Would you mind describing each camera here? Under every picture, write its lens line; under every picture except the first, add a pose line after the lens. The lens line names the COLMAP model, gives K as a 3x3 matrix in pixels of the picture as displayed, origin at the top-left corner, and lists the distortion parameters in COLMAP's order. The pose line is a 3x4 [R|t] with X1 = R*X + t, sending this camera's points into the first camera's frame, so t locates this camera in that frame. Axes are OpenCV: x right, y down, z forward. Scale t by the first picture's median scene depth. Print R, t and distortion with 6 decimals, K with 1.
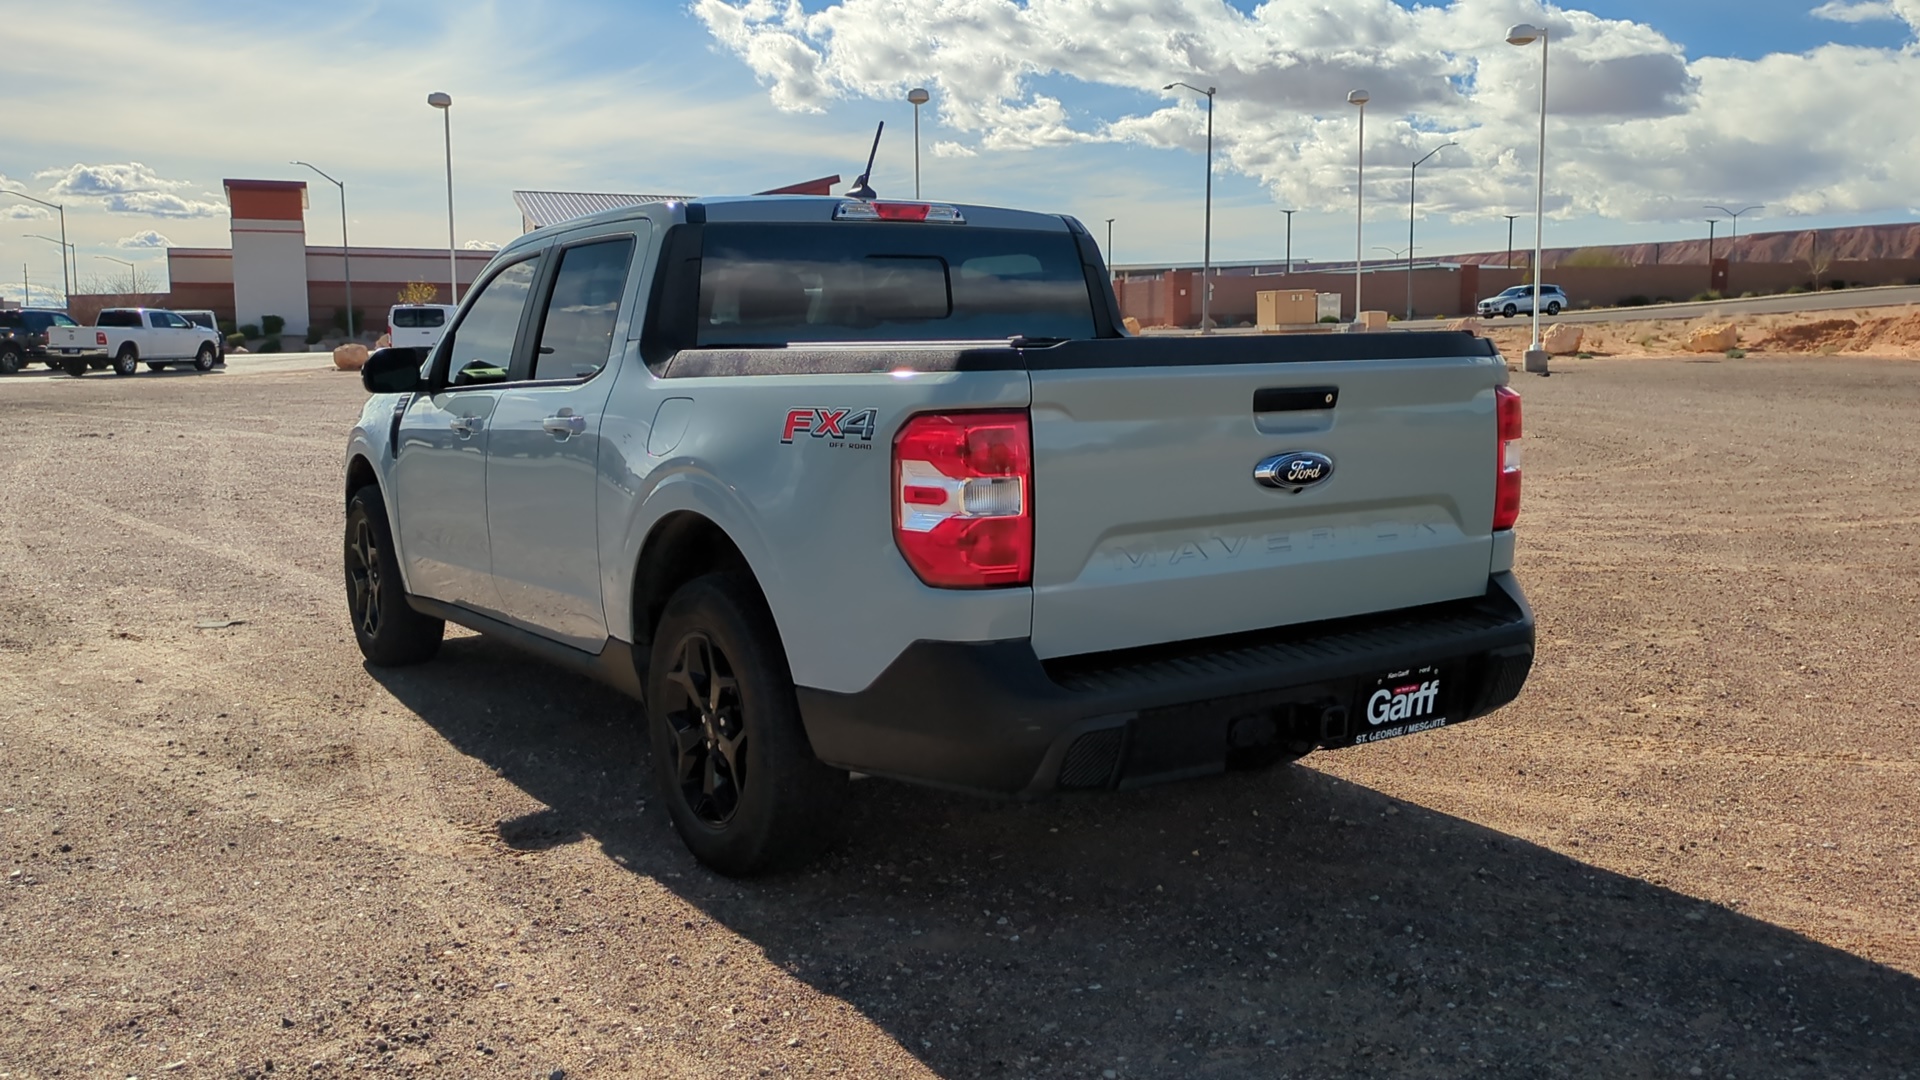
lens RADIAL K [[1646.4, 0, 978.4], [0, 1646.4, 532.1], [0, 0, 1]] dist [0.077838, -0.093221]
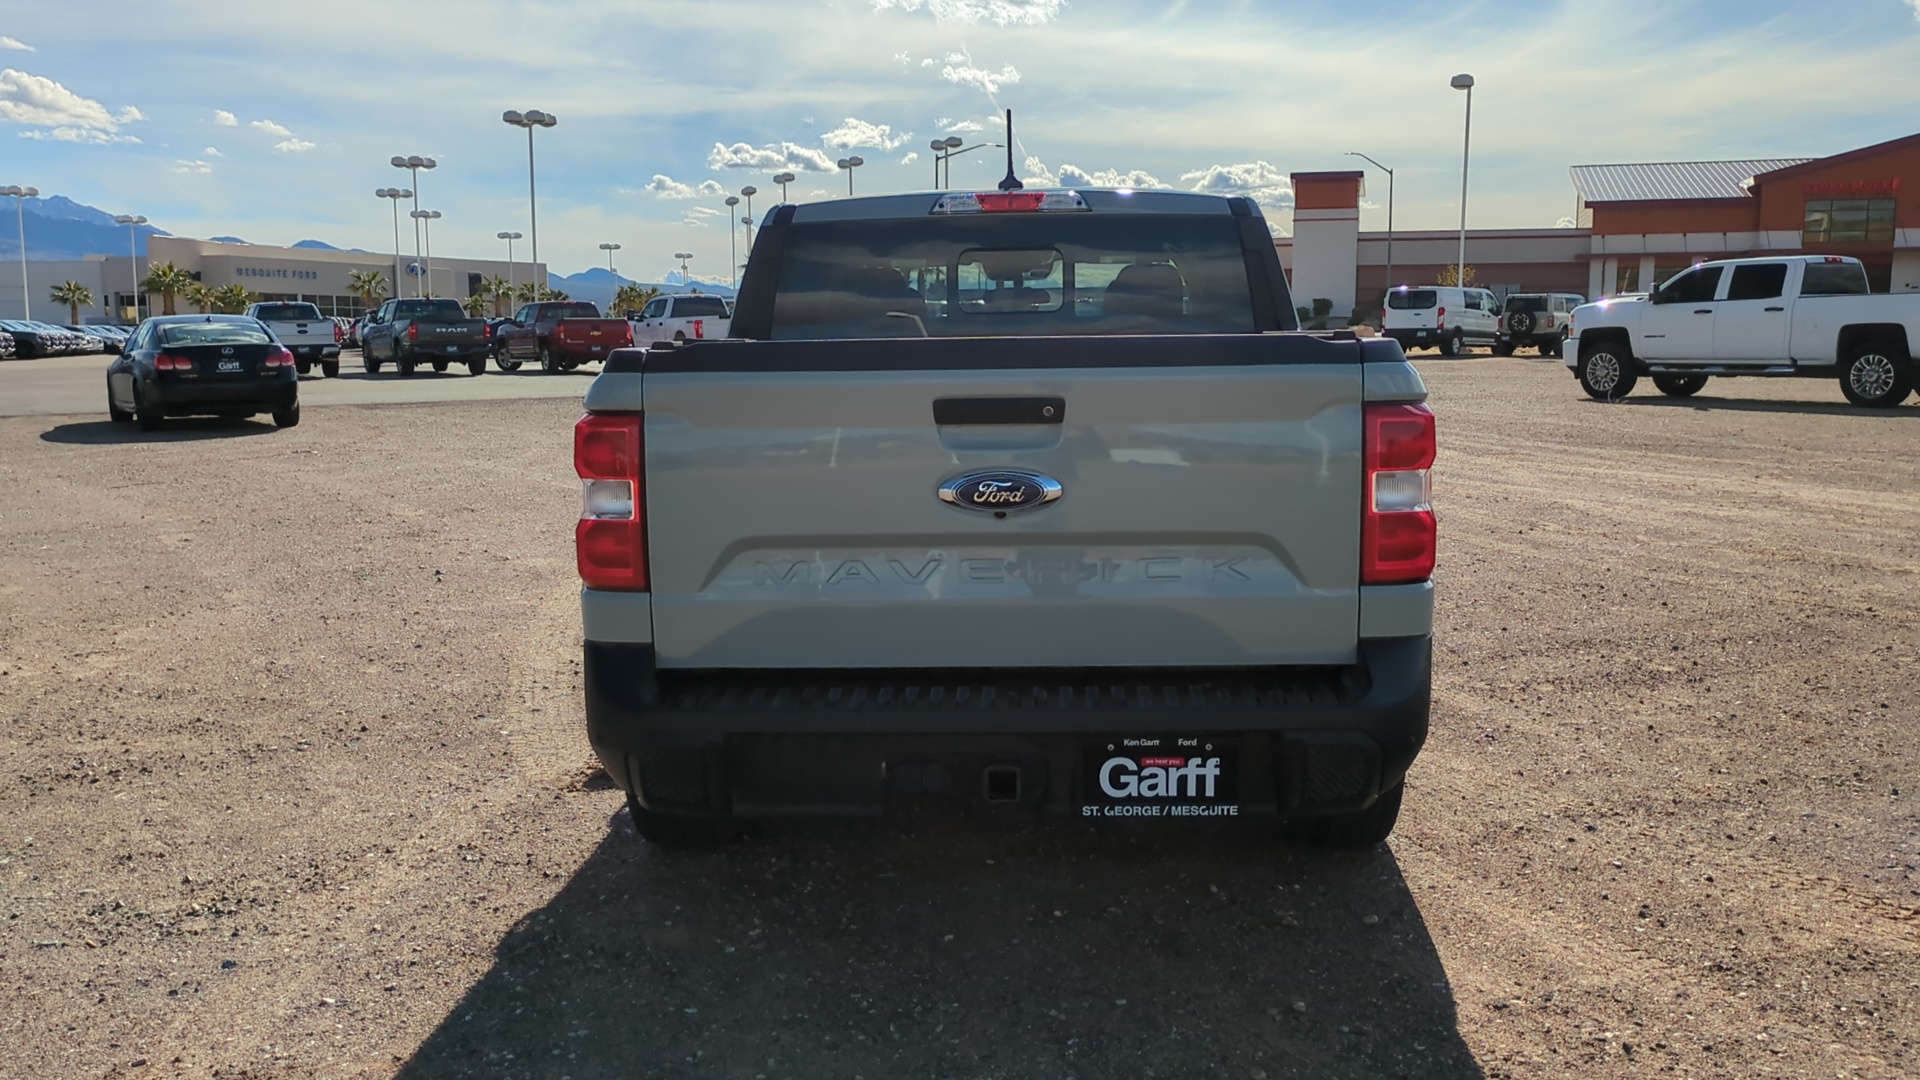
lens RADIAL K [[1646.4, 0, 978.4], [0, 1646.4, 532.1], [0, 0, 1]] dist [0.077838, -0.093221]
pose [[0.809008, 0.073707, -0.583158, 0.655826], [-0.066607, 0.997212, 0.033637, -0.042360], [0.584011, 0.011630, 0.811662, 0.266663]]
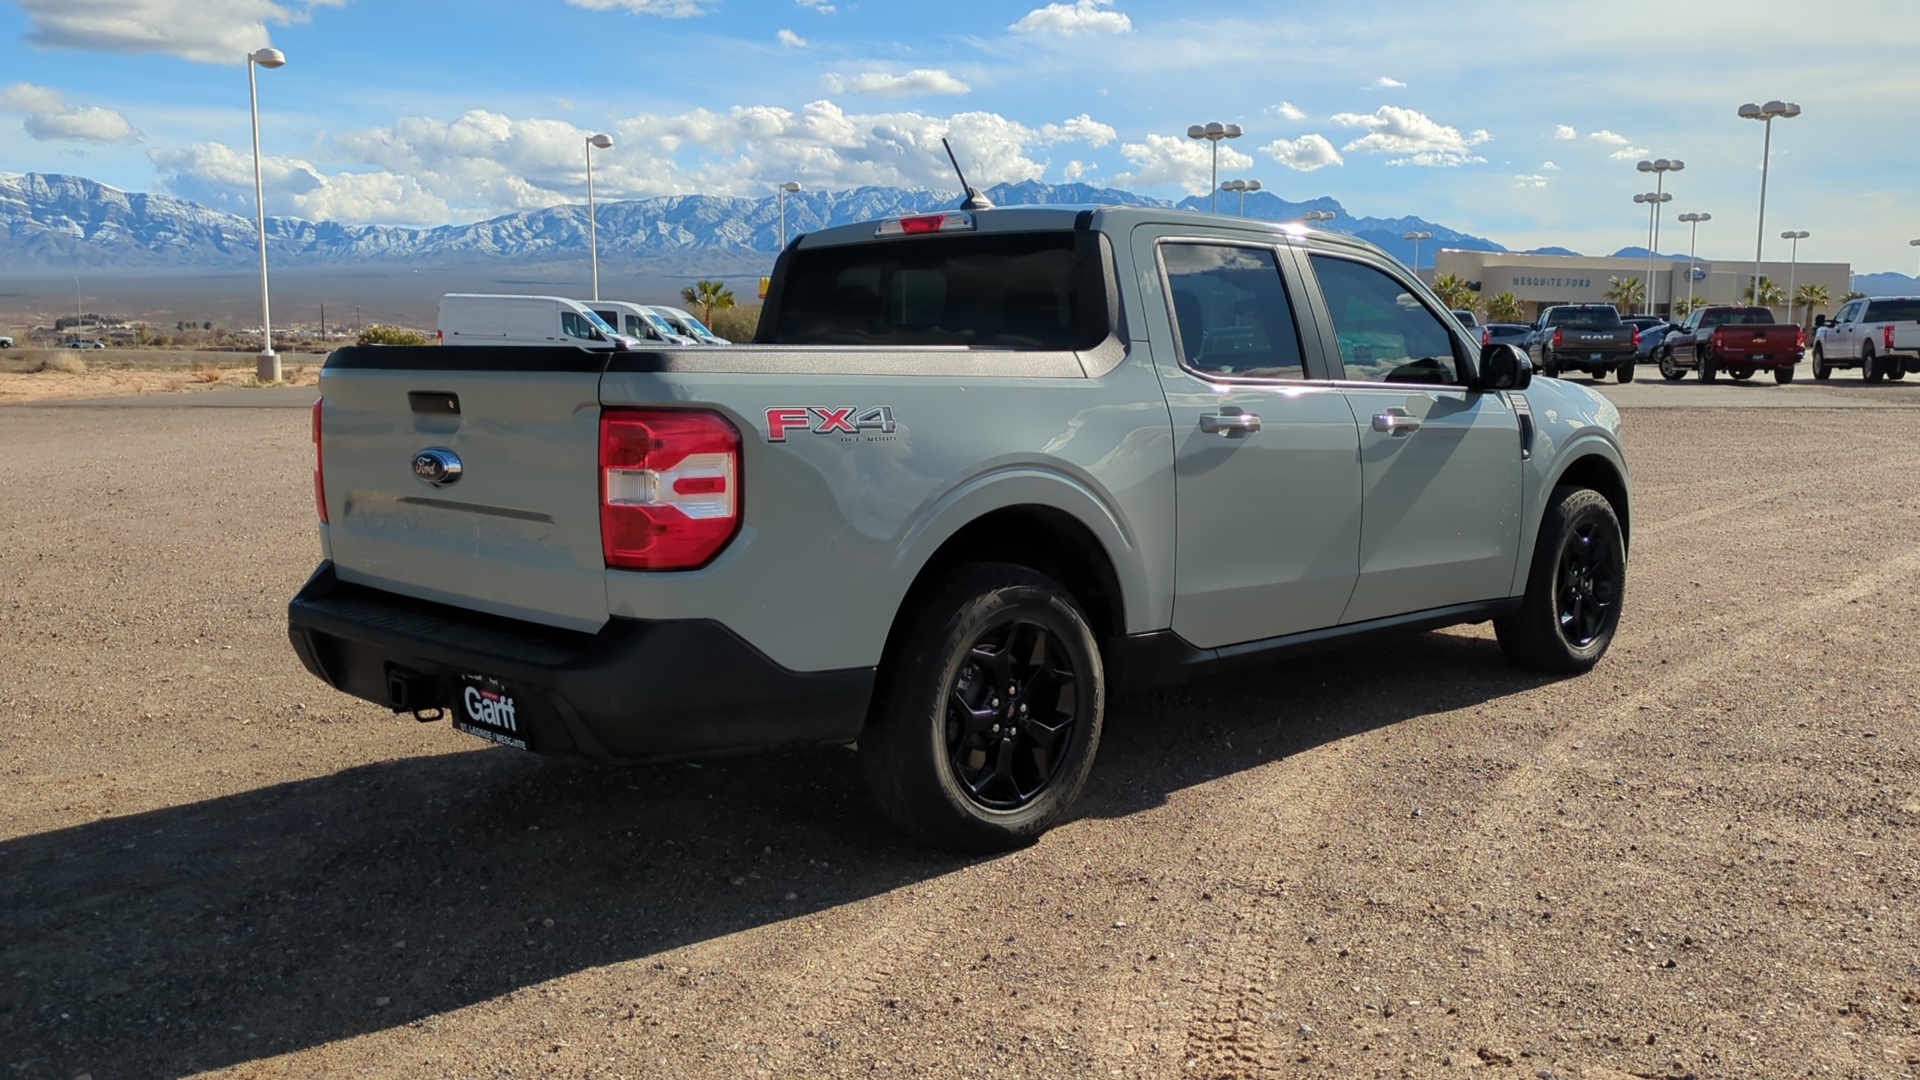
lens RADIAL K [[1646.4, 0, 978.4], [0, 1646.4, 532.1], [0, 0, 1]] dist [0.077838, -0.093221]
pose [[0.192622, 0.120683, -0.973824, 1.286112], [-0.113662, 0.988472, 0.100016, -0.139227], [0.974668, 0.091422, 0.204119, 1.068539]]
